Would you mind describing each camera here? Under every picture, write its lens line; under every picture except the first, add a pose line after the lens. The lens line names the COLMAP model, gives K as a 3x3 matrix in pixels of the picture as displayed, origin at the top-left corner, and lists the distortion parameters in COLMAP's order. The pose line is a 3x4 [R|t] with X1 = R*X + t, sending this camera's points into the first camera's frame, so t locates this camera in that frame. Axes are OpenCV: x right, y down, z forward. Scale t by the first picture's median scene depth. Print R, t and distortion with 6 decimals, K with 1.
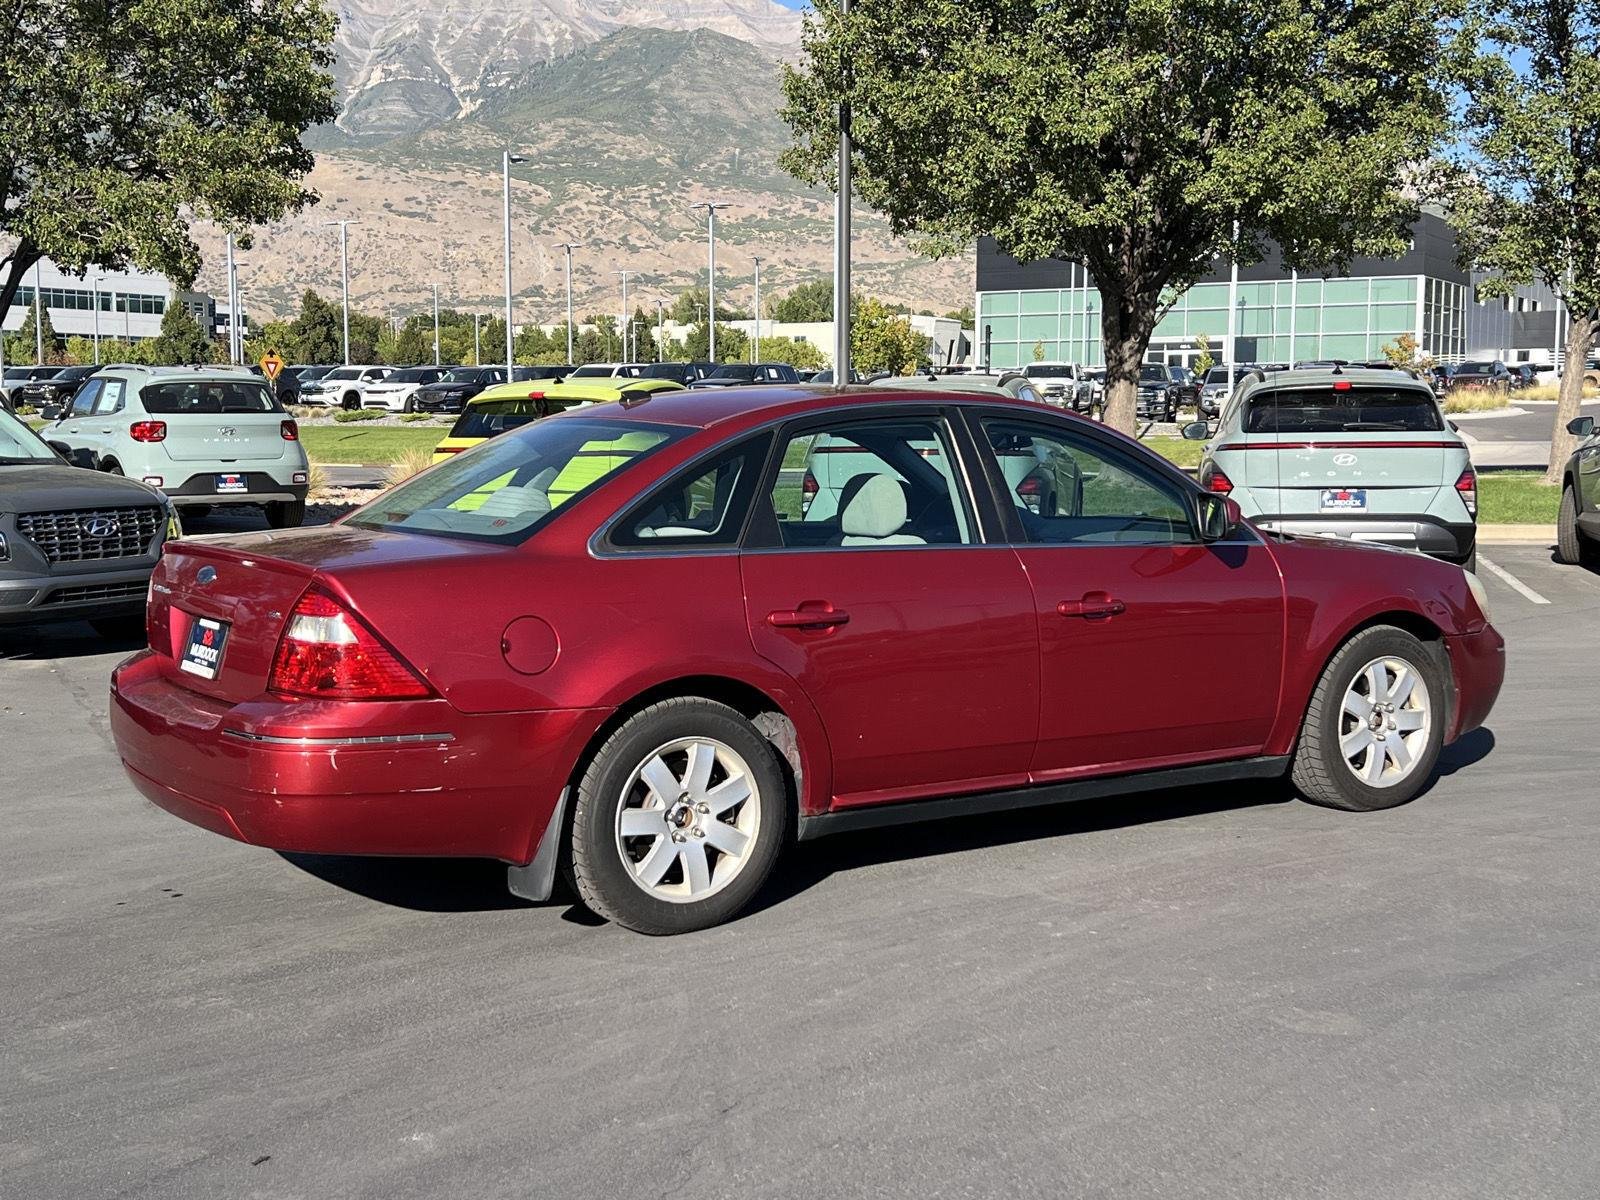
lens RADIAL K [[2009.4, 0, 800.0], [0, 2009.4, 600.0], [0, 0, 1]] dist [0.114182, -0.259529]
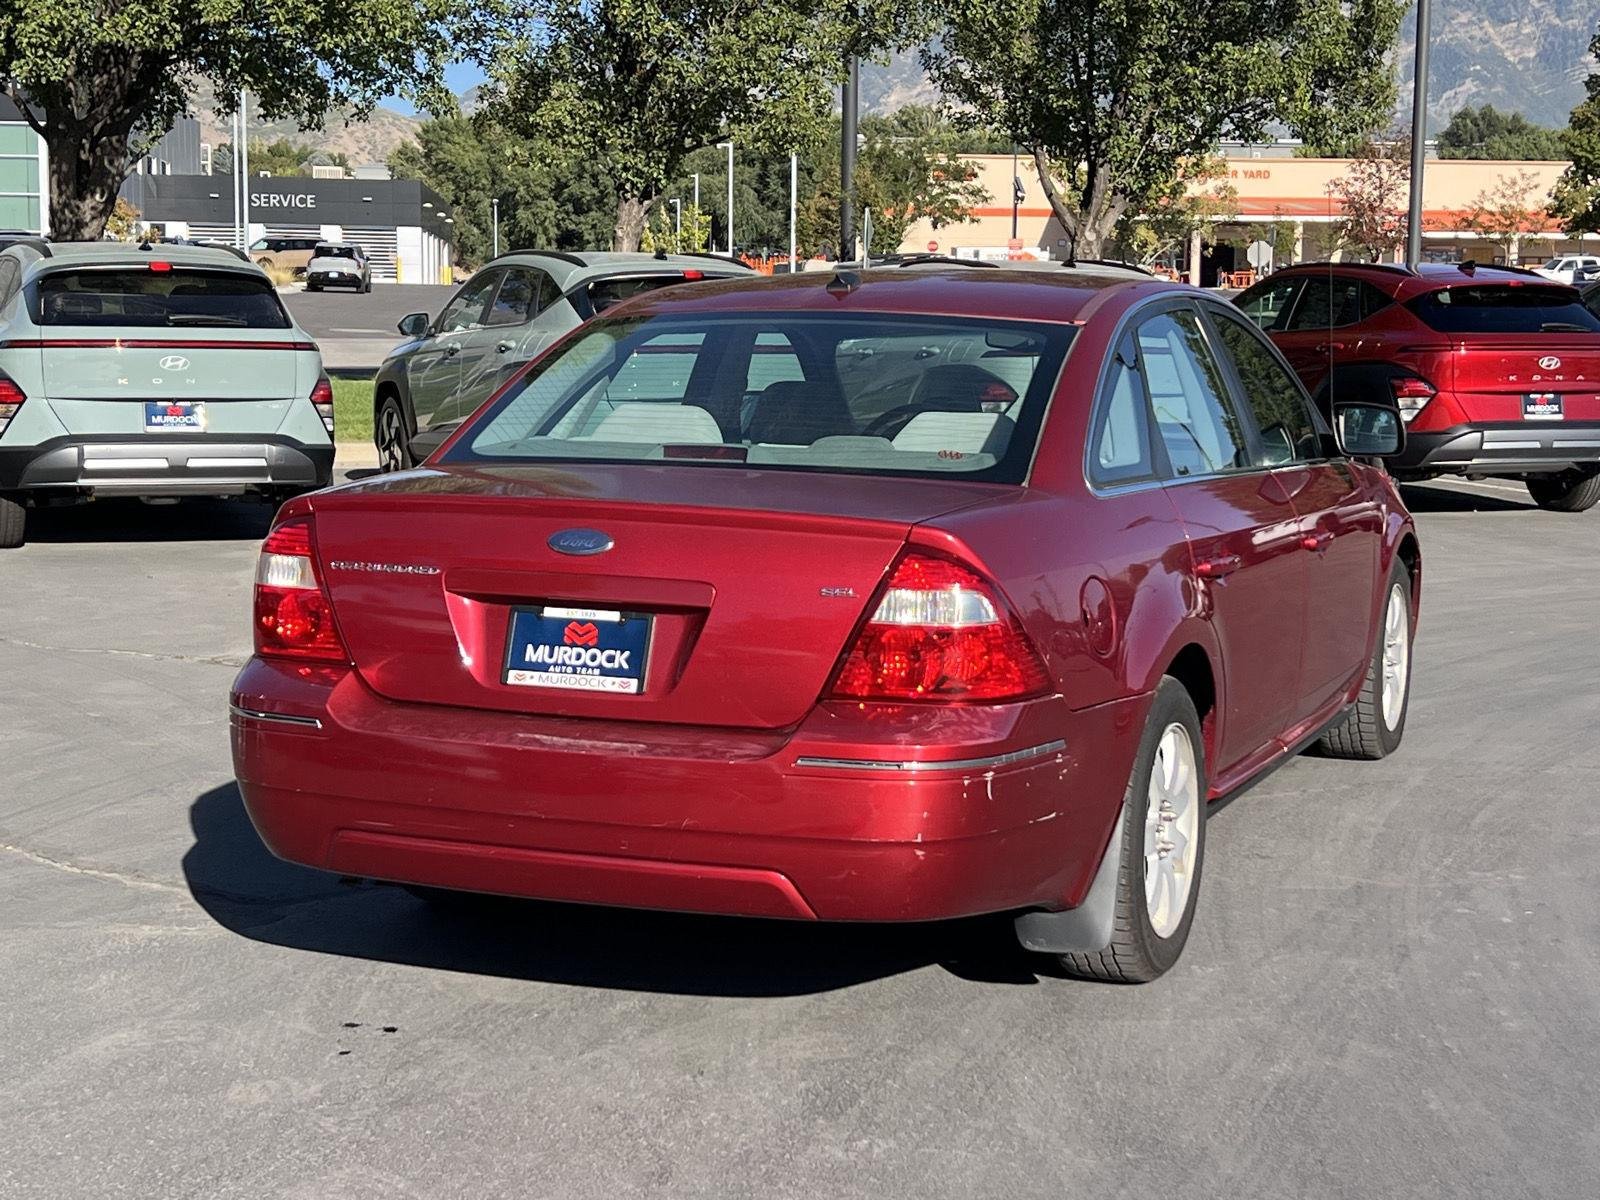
lens RADIAL K [[2584.4, 0, 825.9], [0, 2584.4, 662.1], [0, 0, 1]] dist [0.301373, -1.343511]
pose [[0.821539, -0.061666, 0.566808, -0.126543], [0.036357, 0.997777, 0.055856, -0.003069], [-0.568992, -0.025281, 0.821954, 0.042647]]
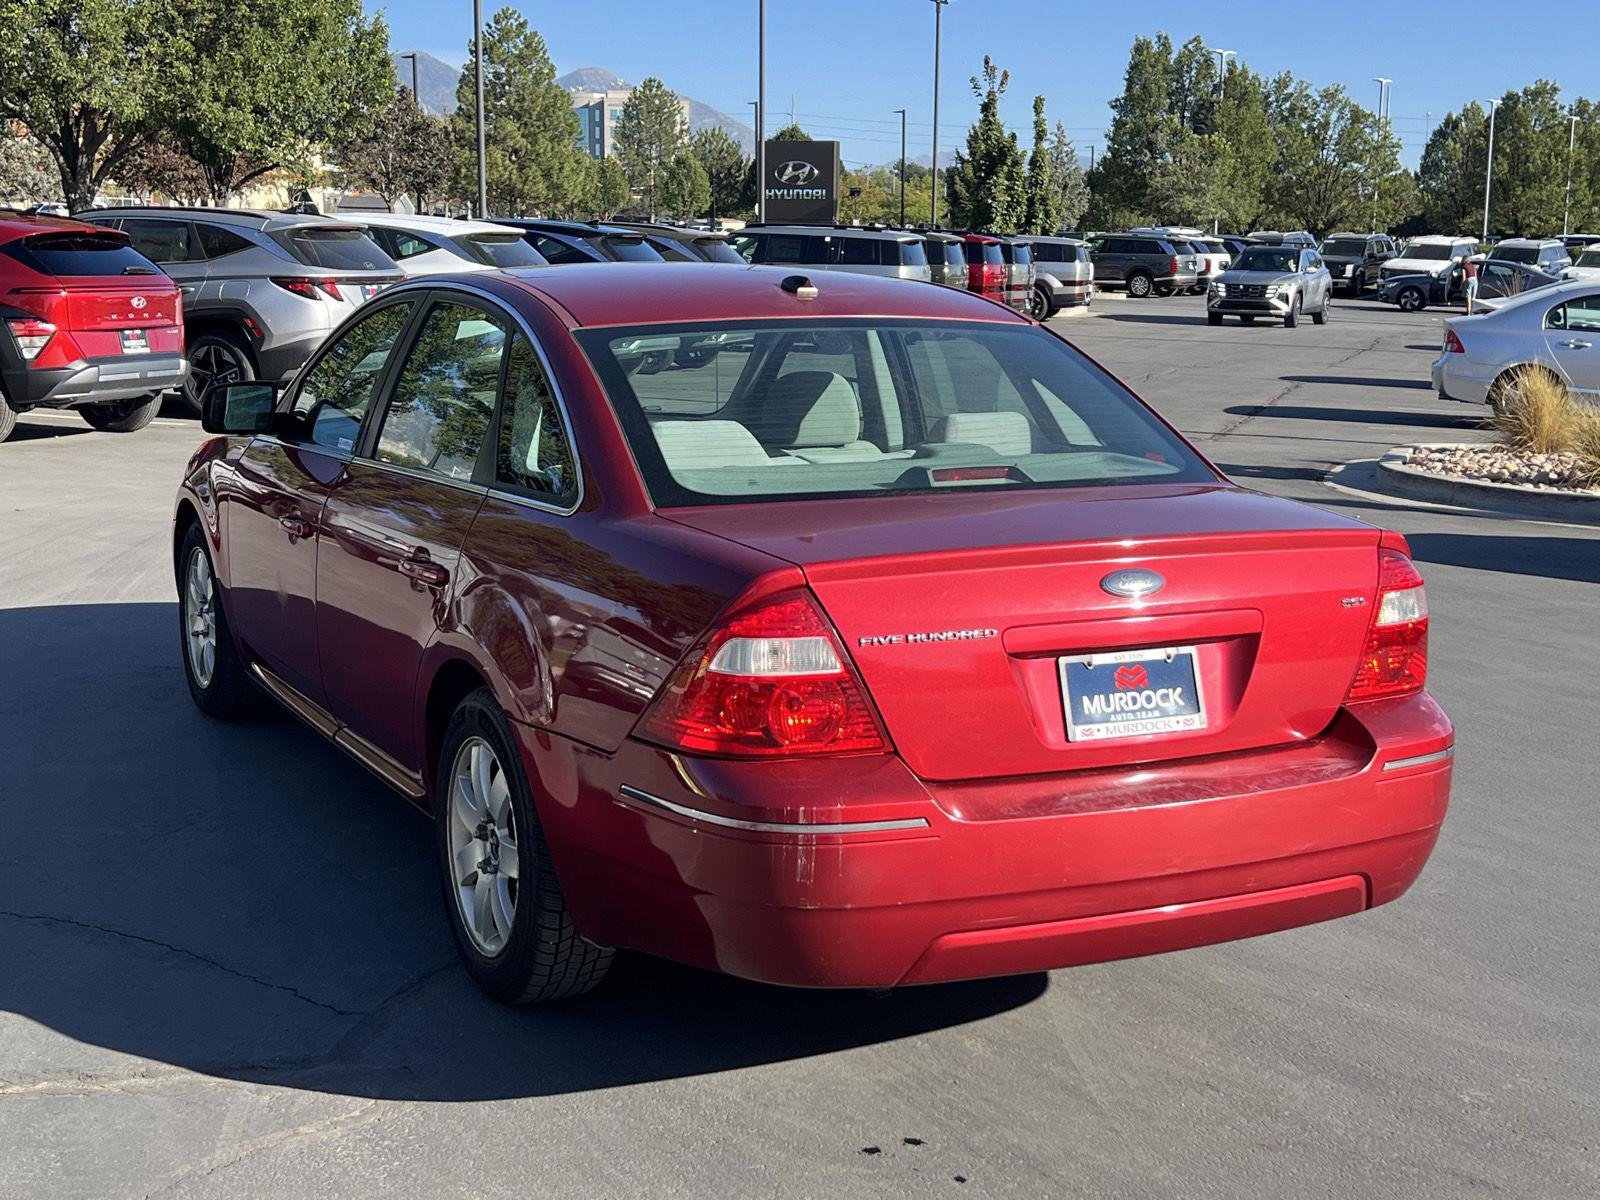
lens RADIAL K [[2092.7, 0, 802.8], [0, 2092.7, 646.5], [0, 0, 1]] dist [0.210527, -0.594691]
pose [[0.114788, -0.176769, 0.977536, -0.170108], [0.078396, 0.982583, 0.168476, -0.019986], [-0.990292, 0.057296, 0.126646, 0.179887]]
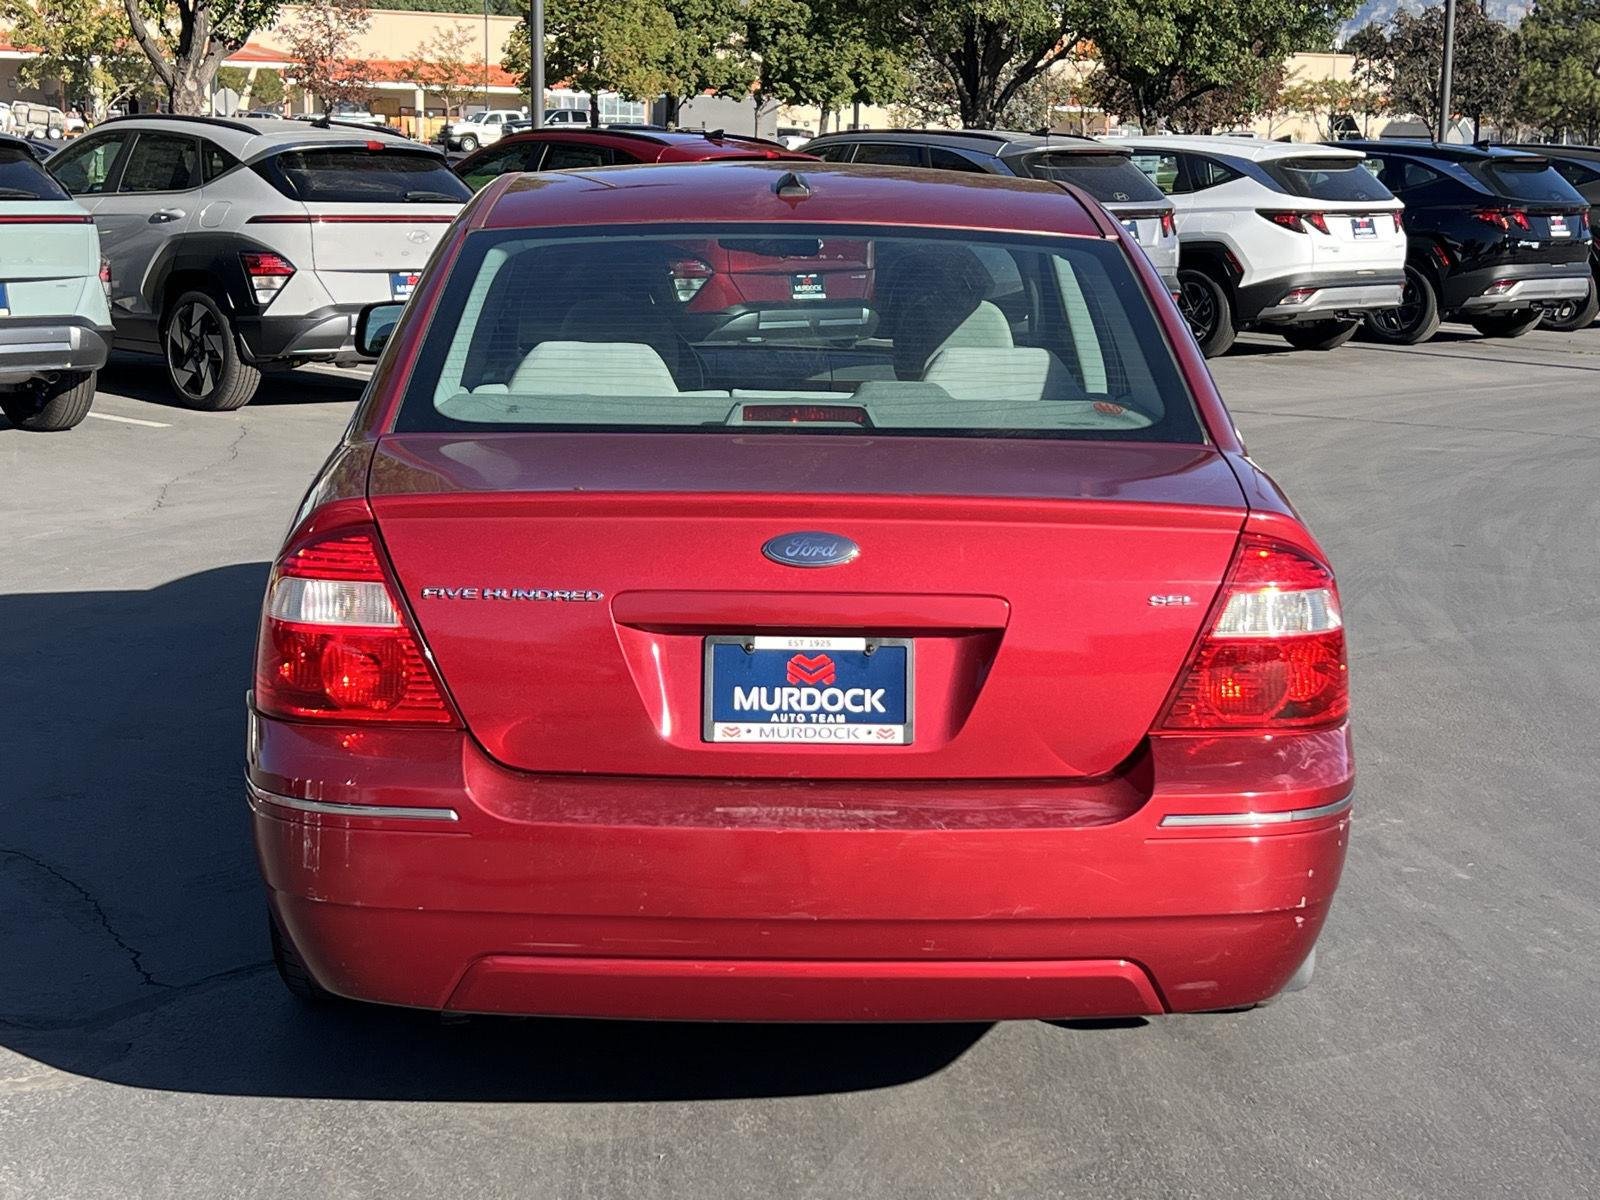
lens RADIAL K [[2584.4, 0, 825.9], [0, 2584.4, 662.1], [0, 0, 1]] dist [0.301373, -1.343511]
pose [[0.521342, -0.142950, 0.841289, -0.148940], [0.058767, 0.989543, 0.131723, -0.012305], [-0.851322, -0.019233, 0.524291, 0.115167]]
